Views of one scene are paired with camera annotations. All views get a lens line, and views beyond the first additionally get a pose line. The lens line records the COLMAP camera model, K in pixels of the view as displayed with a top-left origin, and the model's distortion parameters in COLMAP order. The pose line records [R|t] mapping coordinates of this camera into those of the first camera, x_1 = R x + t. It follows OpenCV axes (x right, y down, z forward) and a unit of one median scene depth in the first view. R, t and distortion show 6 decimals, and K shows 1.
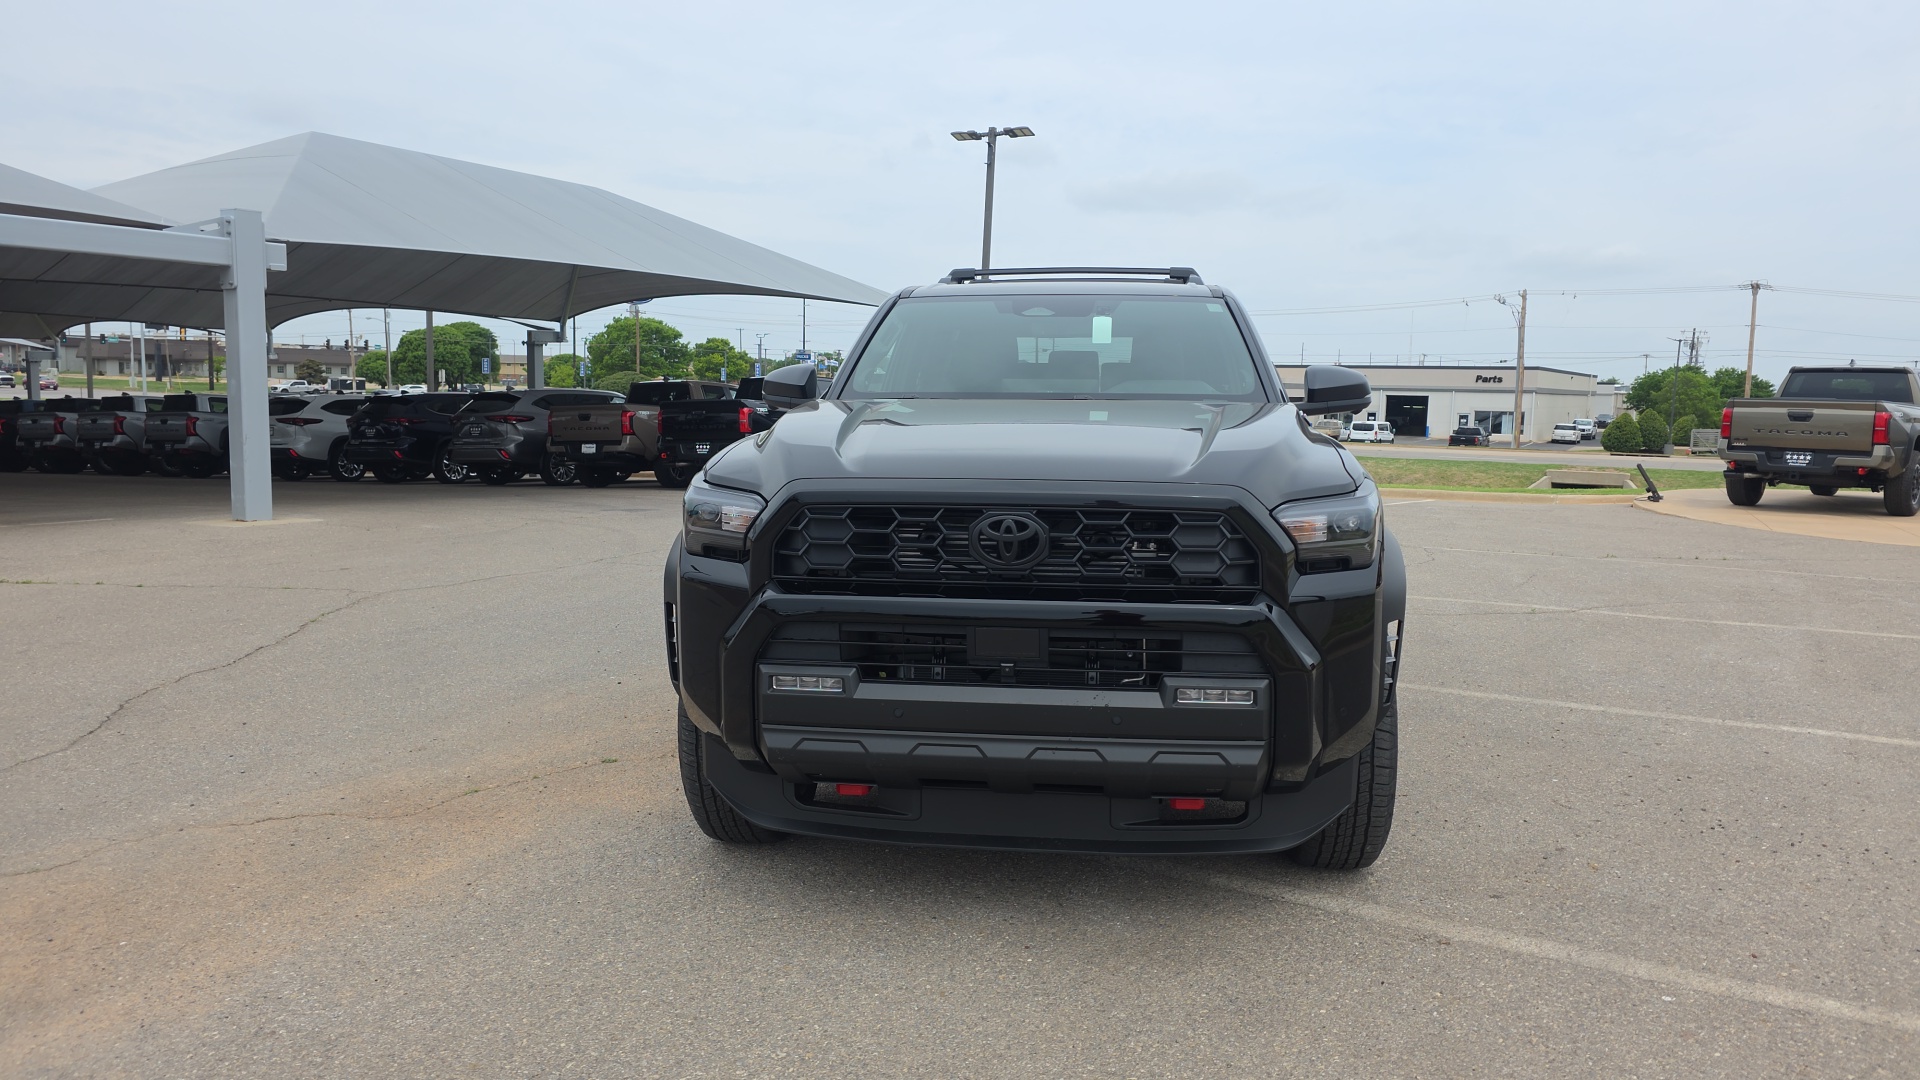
lens RADIAL K [[1318.1, 0, 979.5], [0, 1318.1, 526.0], [0, 0, 1]] dist [0.068541, -0.074559]
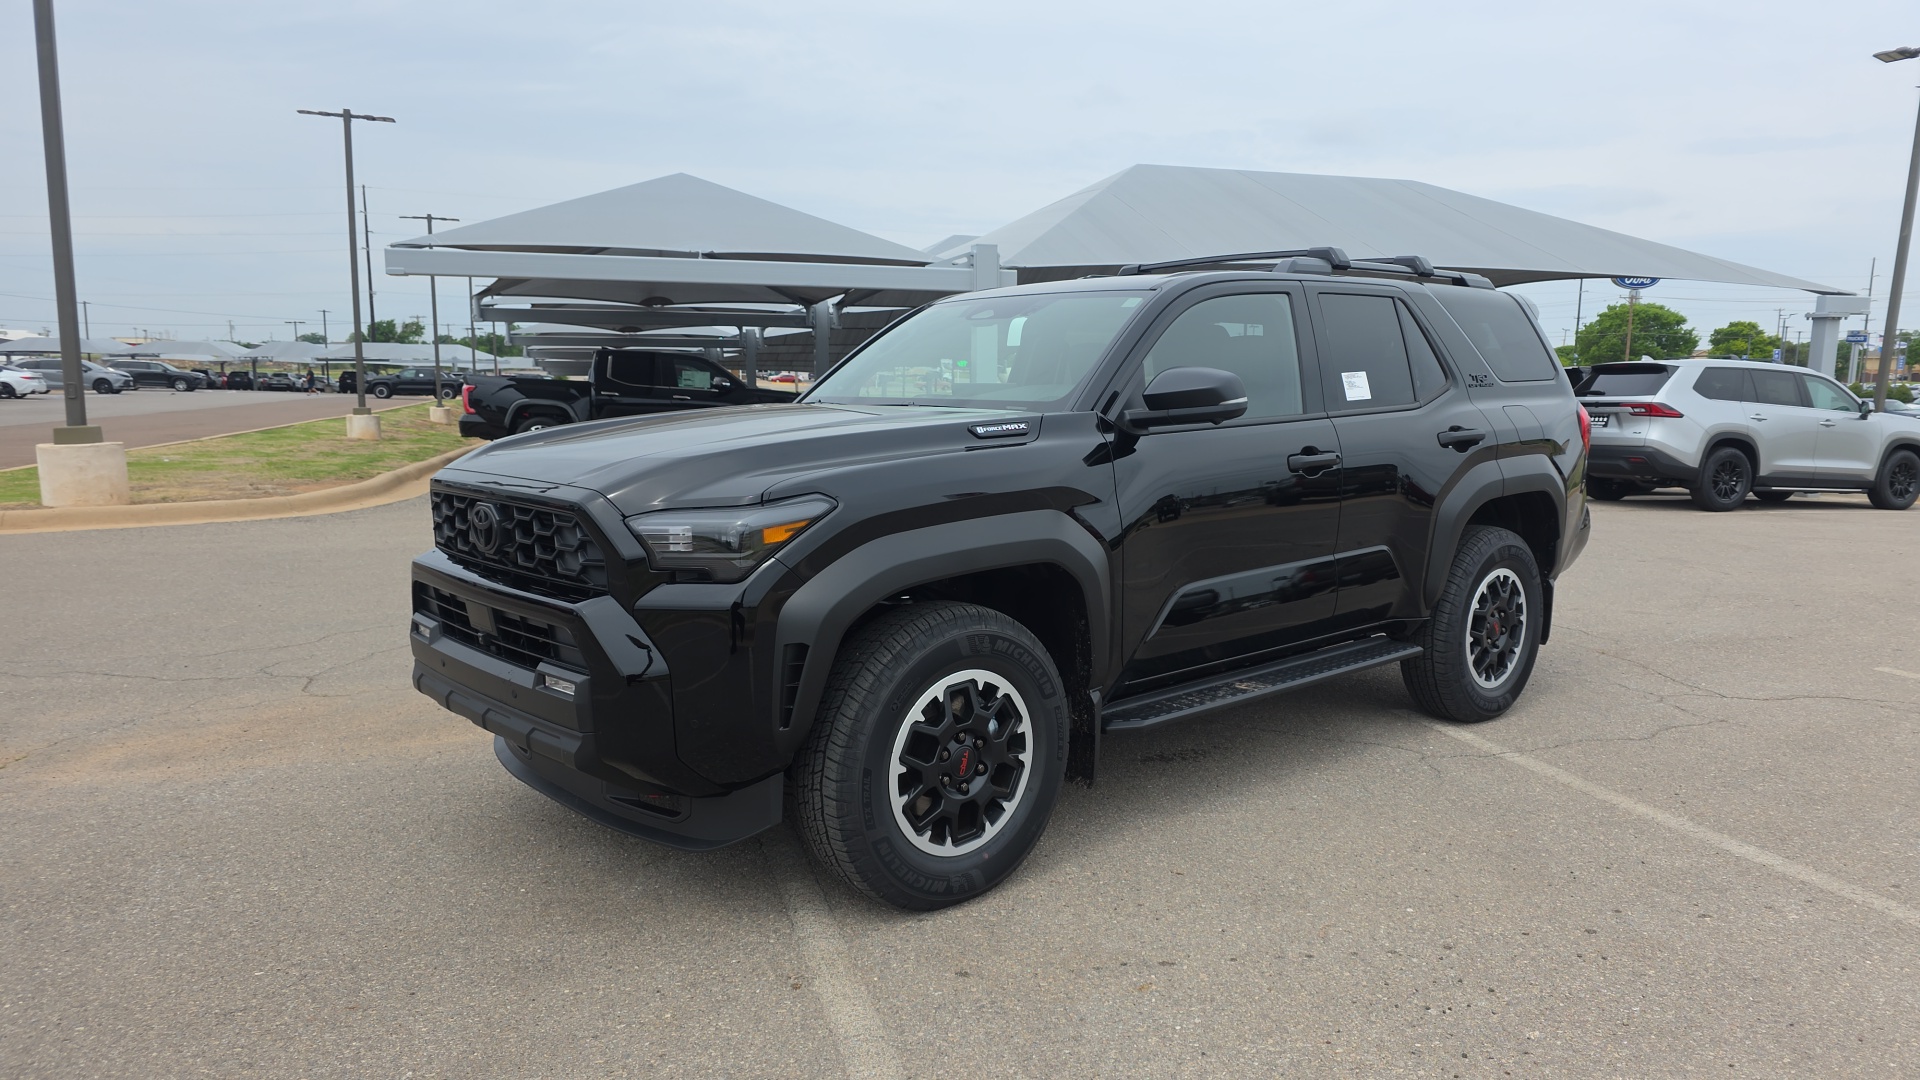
lens RADIAL K [[1304.0, 0, 984.9], [0, 1304.0, 591.4], [0, 0, 1]] dist [0.058345, -0.071180]
pose [[0.733236, 0.097179, -0.672994, 0.253221], [-0.060618, 0.995136, 0.077651, -0.011375], [0.677267, -0.016141, 0.735561, 0.099222]]
